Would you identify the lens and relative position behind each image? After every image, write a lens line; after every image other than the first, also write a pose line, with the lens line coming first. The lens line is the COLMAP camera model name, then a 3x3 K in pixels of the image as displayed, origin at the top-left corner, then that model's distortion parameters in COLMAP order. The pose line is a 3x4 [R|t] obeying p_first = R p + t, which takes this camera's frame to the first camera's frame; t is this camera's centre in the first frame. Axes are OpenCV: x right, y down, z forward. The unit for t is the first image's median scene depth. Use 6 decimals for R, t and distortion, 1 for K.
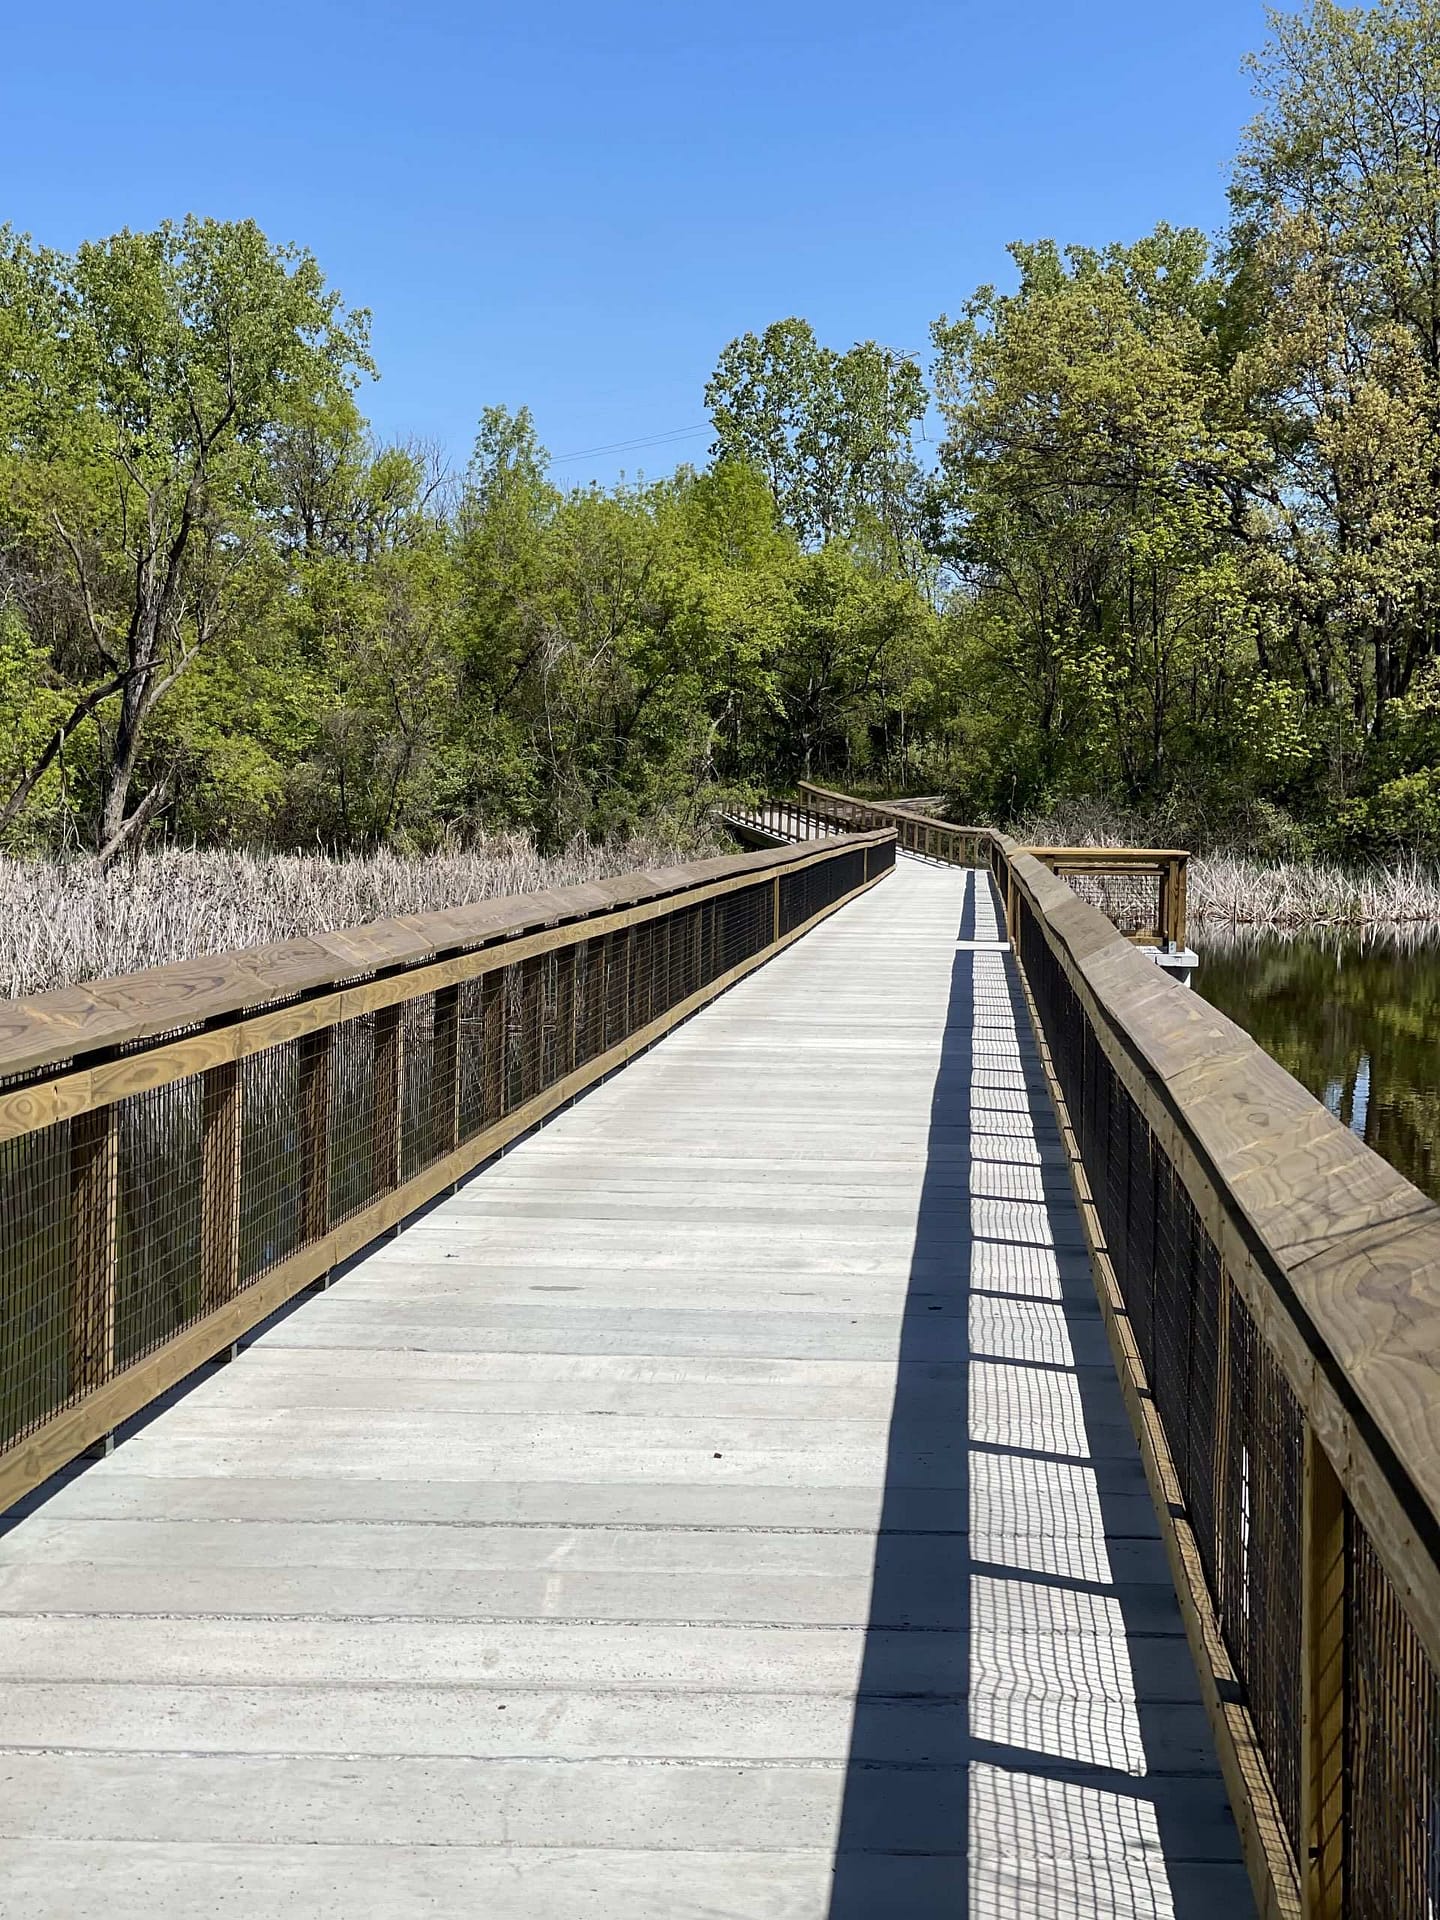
lens RADIAL K [[3465.0, 0, 725.7], [0, 3465.0, 958.9], [0, 0, 1]] dist [-0.009245, 0.059846]
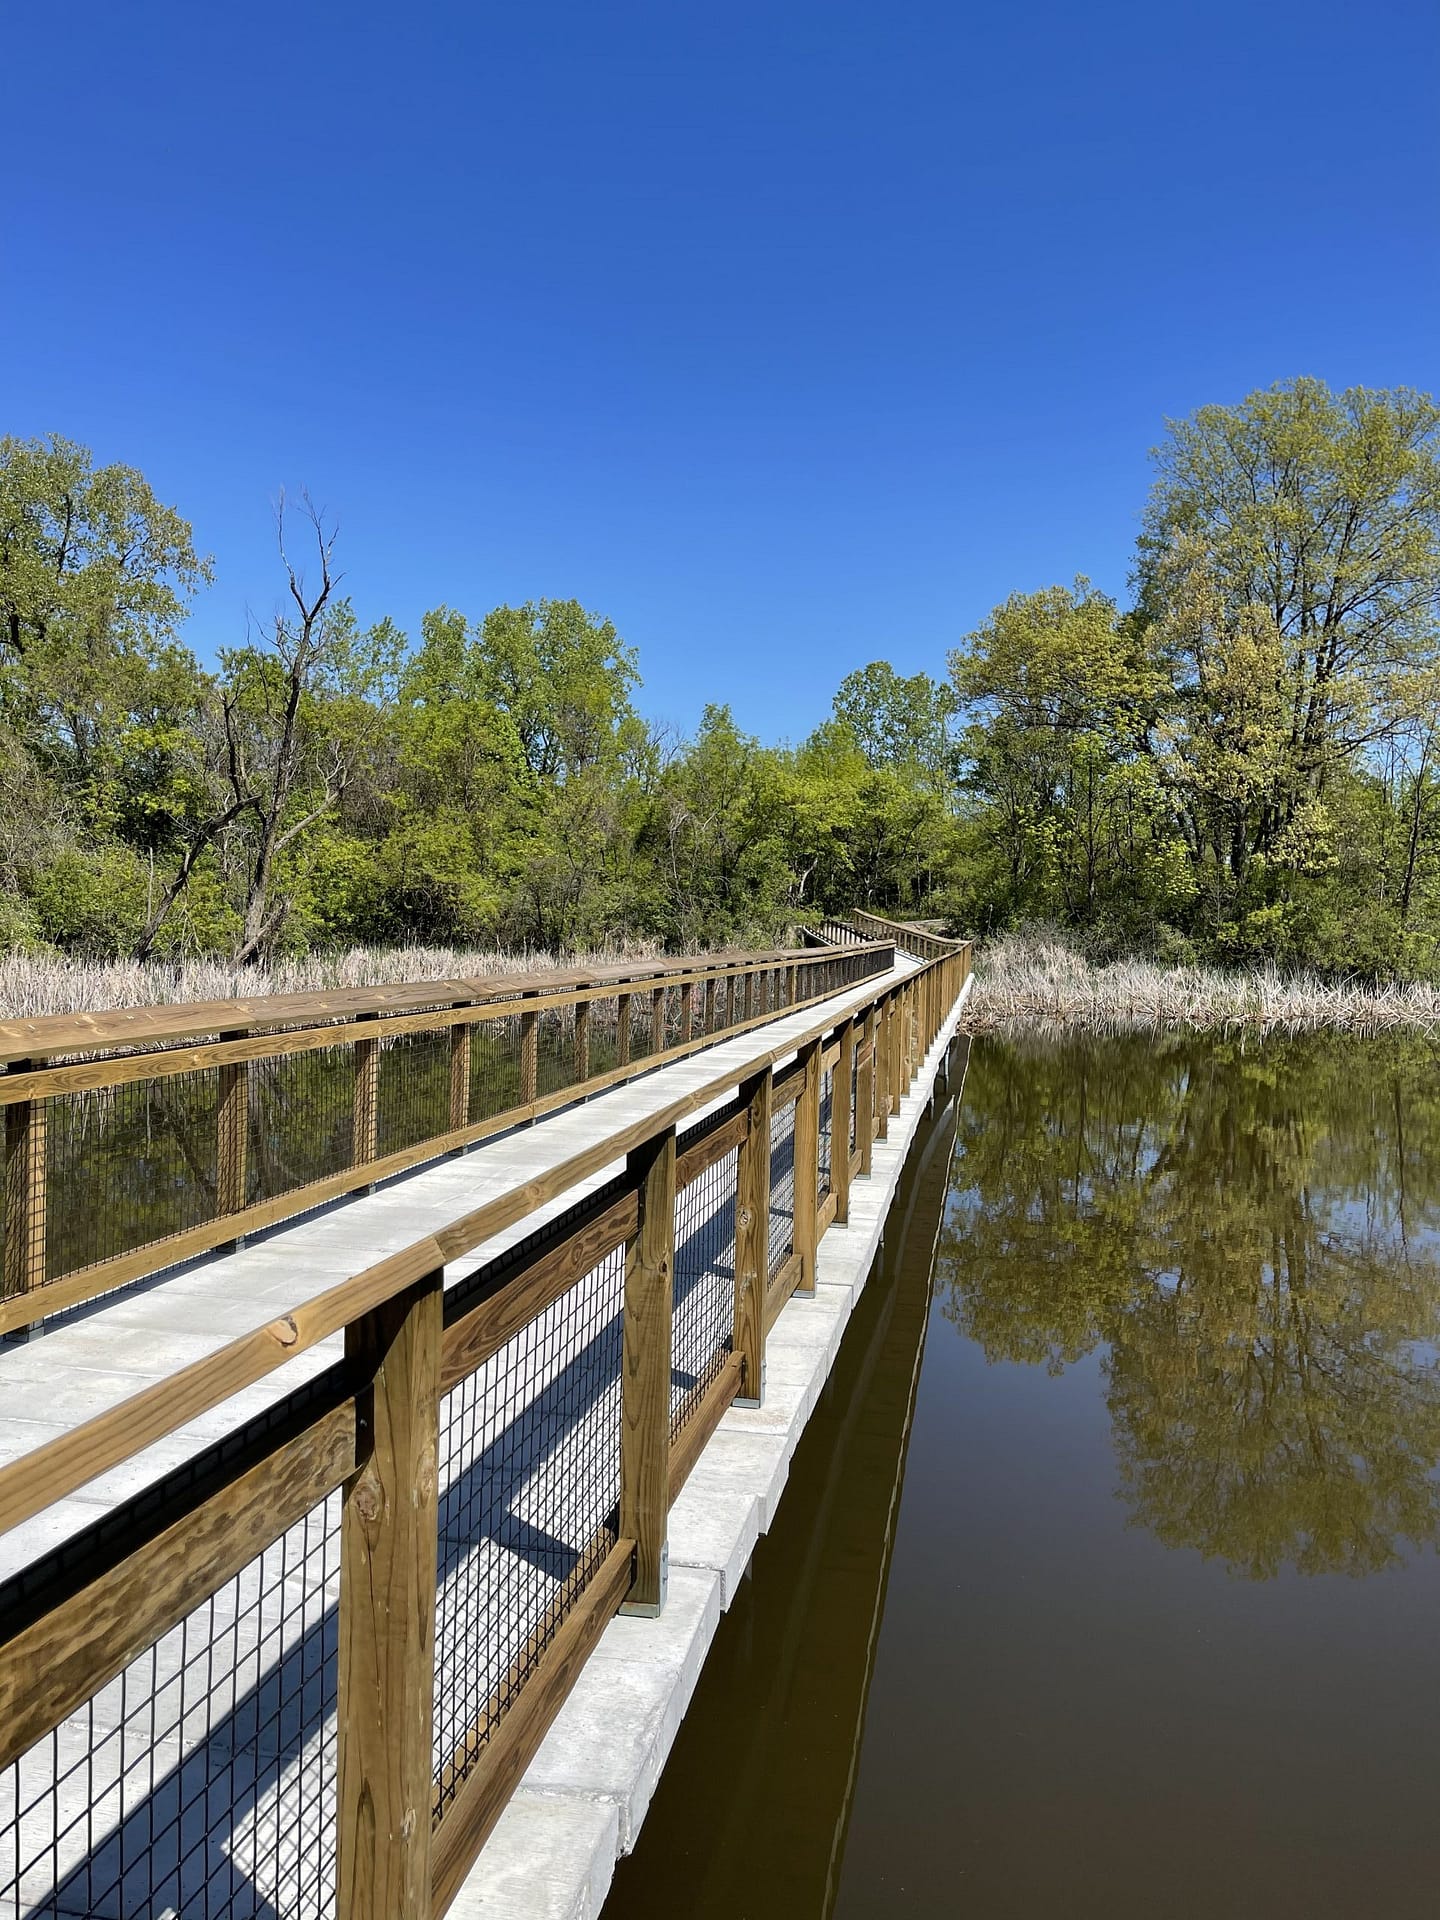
lens RADIAL K [[1465.8, 0, 713.7], [0, 1465.8, 965.0], [0, 0, 1]] dist [0.011913, -0.003197]
pose [[0.993359, 0.013334, -0.114282, 0.035446], [-0.015361, 0.999740, -0.016868, -0.014048], [0.114027, 0.018511, 0.993305, 0.346892]]
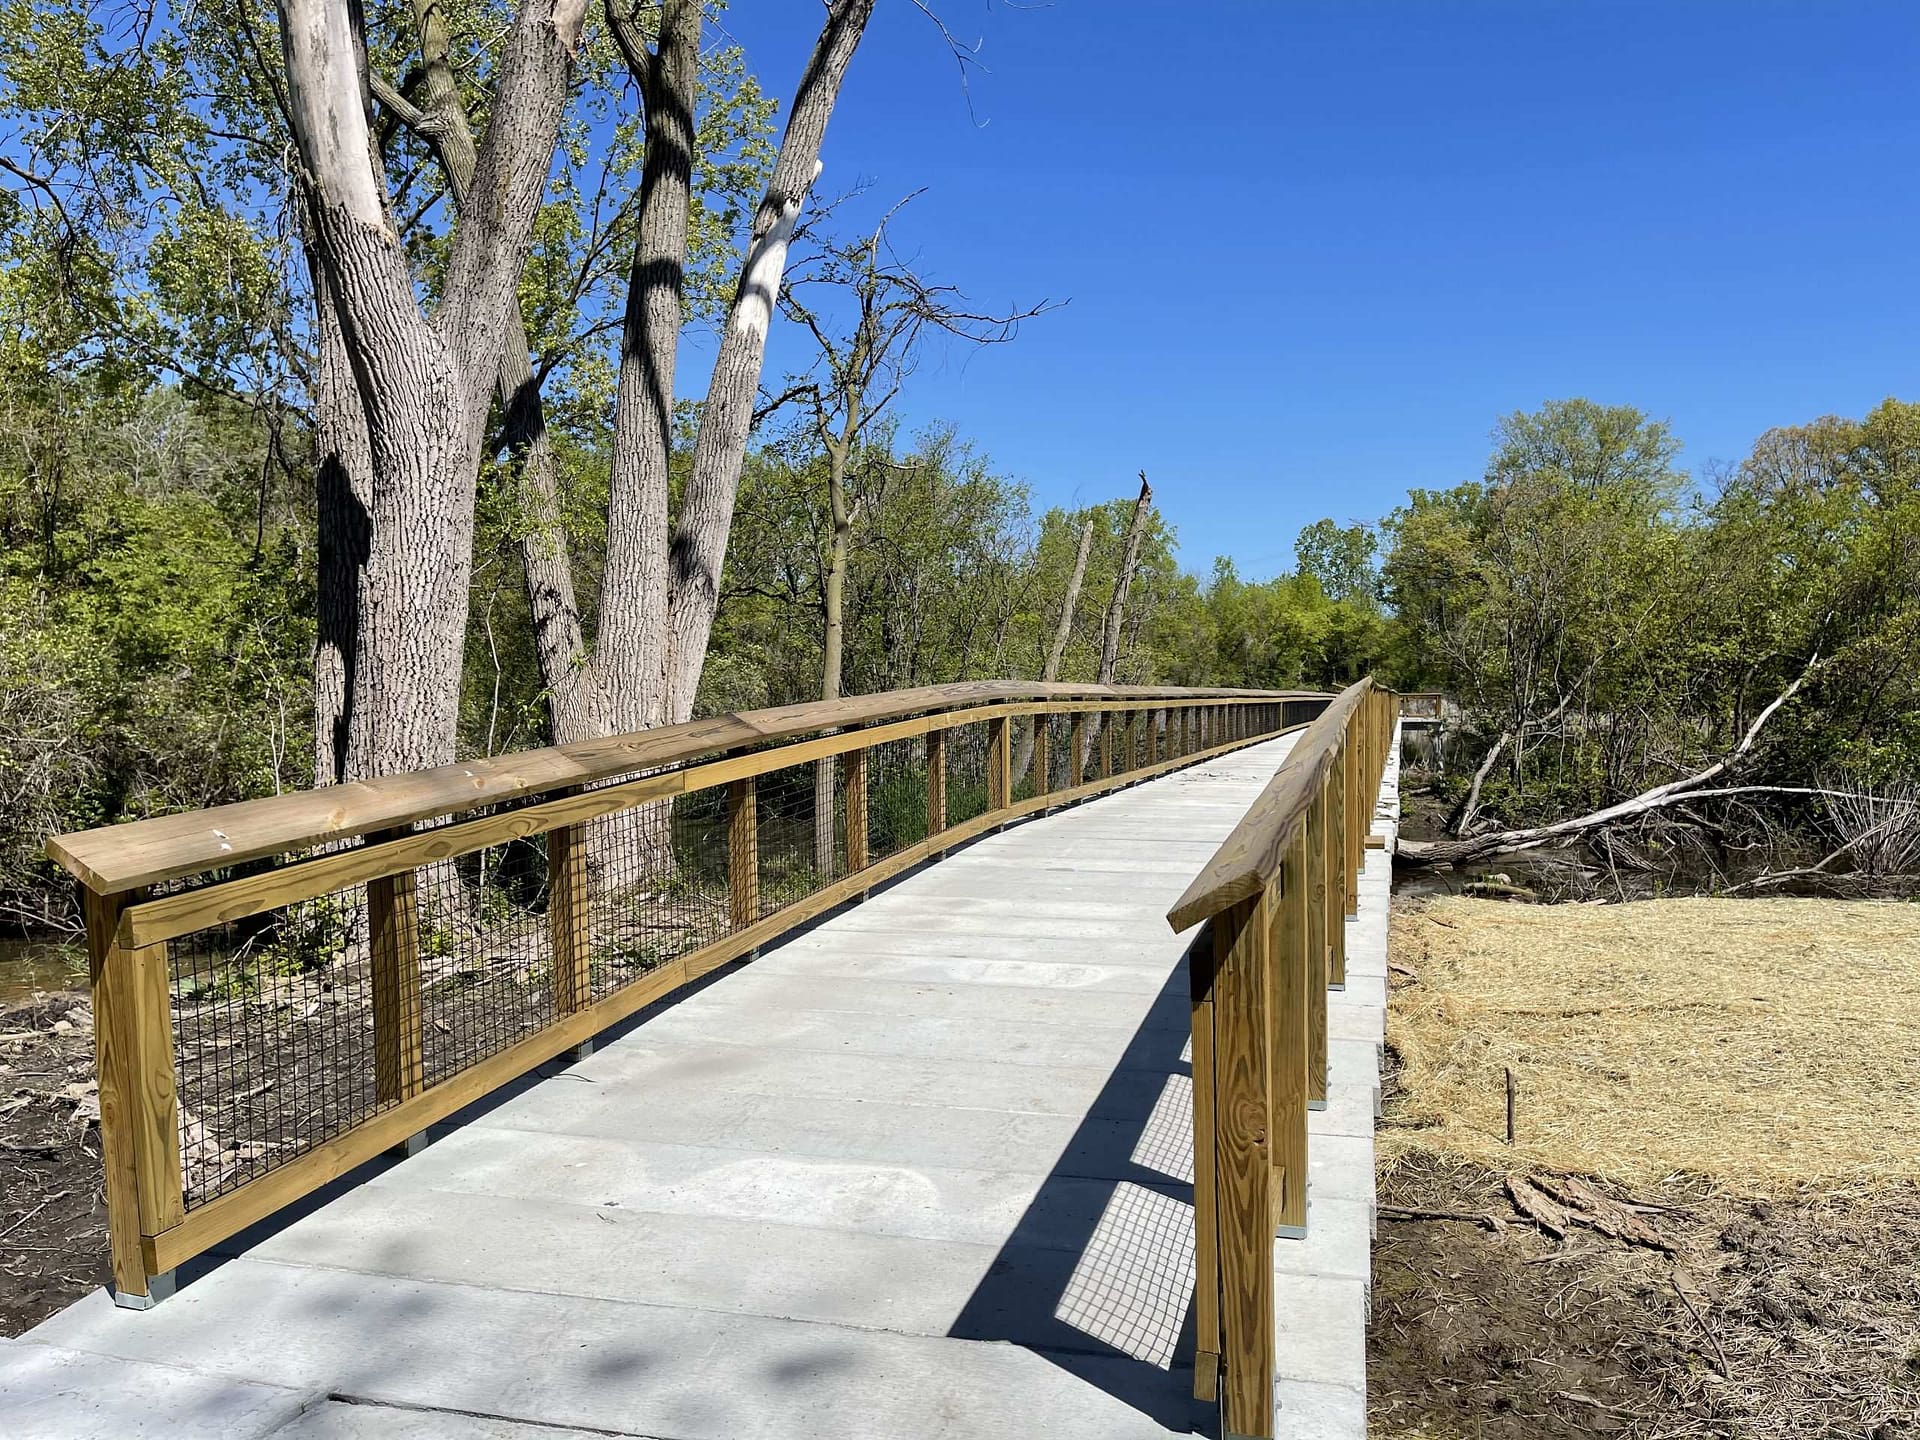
lens RADIAL K [[1364.1, 0, 960.9], [0, 1364.1, 727.1], [0, 0, 1]] dist [0.028700, -0.003114]
pose [[0.971084, -0.010332, -0.238516, -0.009067], [0.004519, 0.999680, -0.024906, 0.014368], [0.238696, 0.023108, 0.970819, -0.212296]]
